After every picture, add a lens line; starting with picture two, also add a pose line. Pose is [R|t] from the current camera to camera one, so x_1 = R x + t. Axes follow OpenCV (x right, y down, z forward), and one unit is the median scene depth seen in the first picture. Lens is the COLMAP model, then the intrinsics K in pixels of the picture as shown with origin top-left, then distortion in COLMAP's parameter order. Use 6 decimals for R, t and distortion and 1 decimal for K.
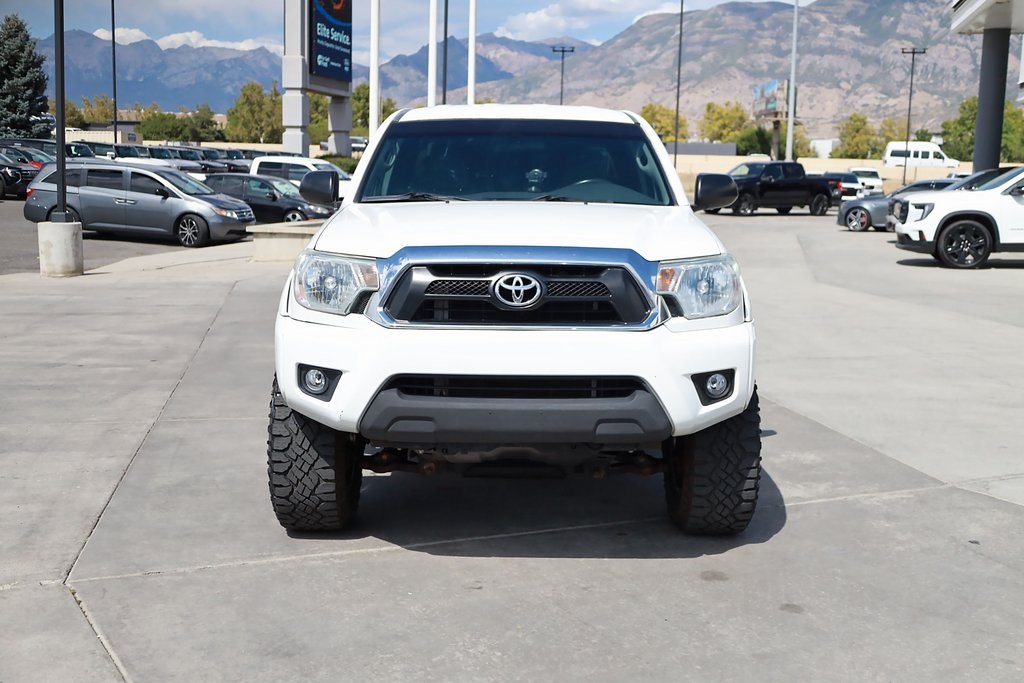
lens RADIAL K [[1124.4, 0, 512.0], [0, 1124.4, 341.5], [0, 0, 1]] dist [-0.004741, 0.006967]
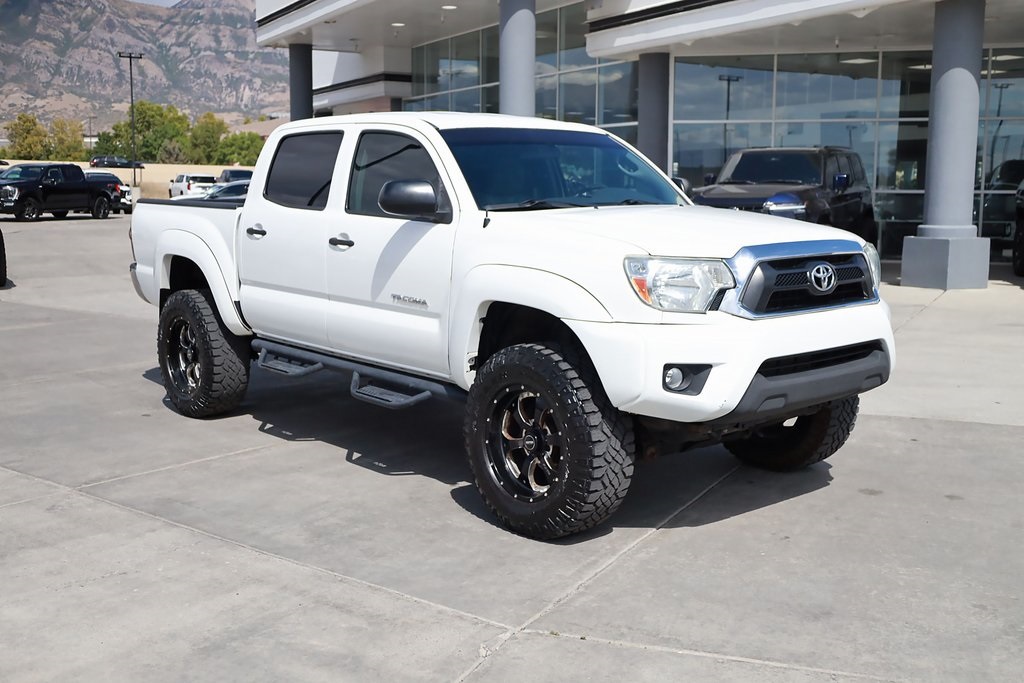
lens RADIAL K [[1109.0, 0, 512.0], [0, 1109.0, 341.5], [0, 0, 1]] dist [-0.014785, 0.020652]
pose [[0.751977, -0.103460, 0.651020, -0.896603], [0.102805, 0.993929, 0.039208, -0.051707], [-0.651124, 0.037444, 0.758047, 0.288669]]
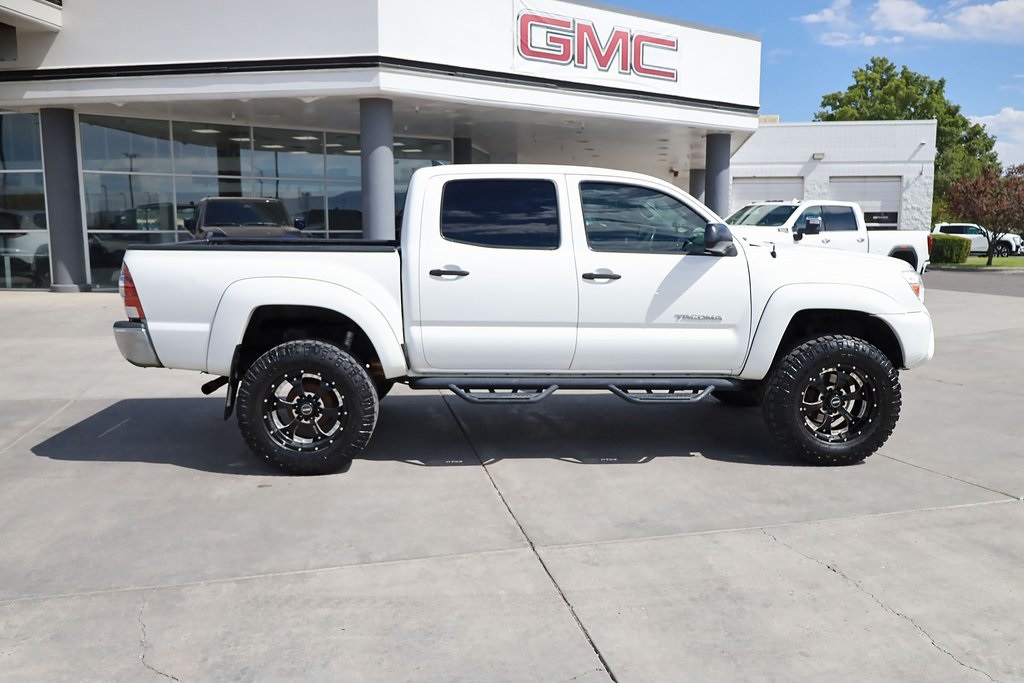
lens RADIAL K [[817.1, 0, 512.0], [0, 817.1, 341.5], [0, 0, 1]] dist [-0.021509, 0.004286]
pose [[-0.059533, -0.151661, 0.986638, -1.294775], [0.143537, 0.976819, 0.158813, -0.242845], [-0.987853, 0.151074, -0.036384, 1.556859]]
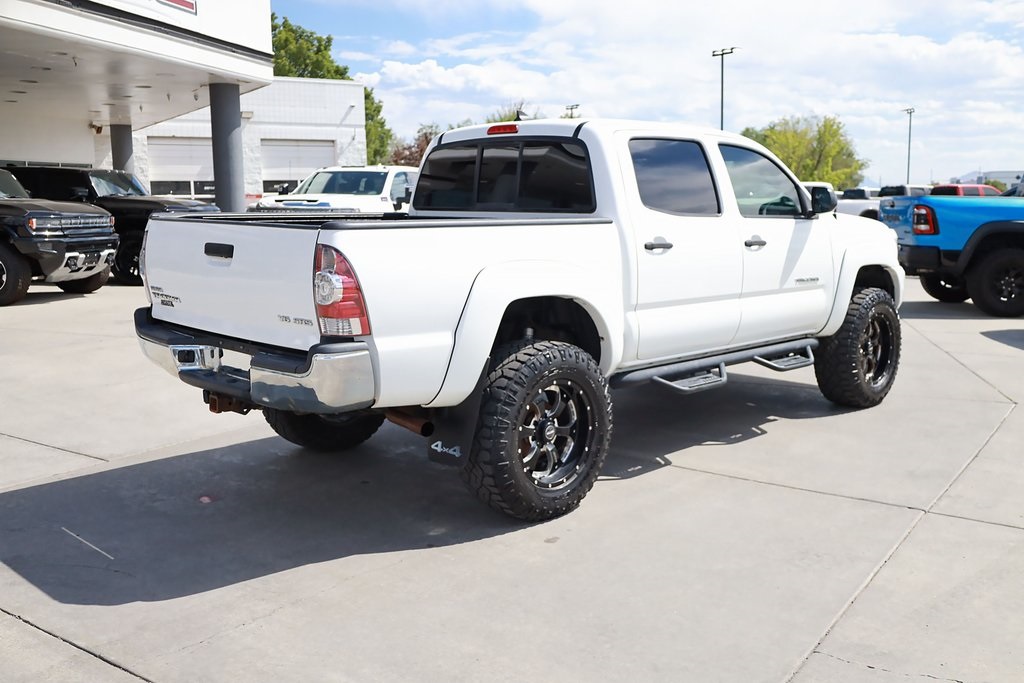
lens RADIAL K [[983.8, 0, 512.0], [0, 983.8, 341.5], [0, 0, 1]] dist [-0.005643, -0.007270]
pose [[-0.713609, -0.109582, 0.691920, -0.868264], [0.100692, 0.961390, 0.256107, -0.371489], [-0.693270, 0.252431, -0.675022, 2.492911]]
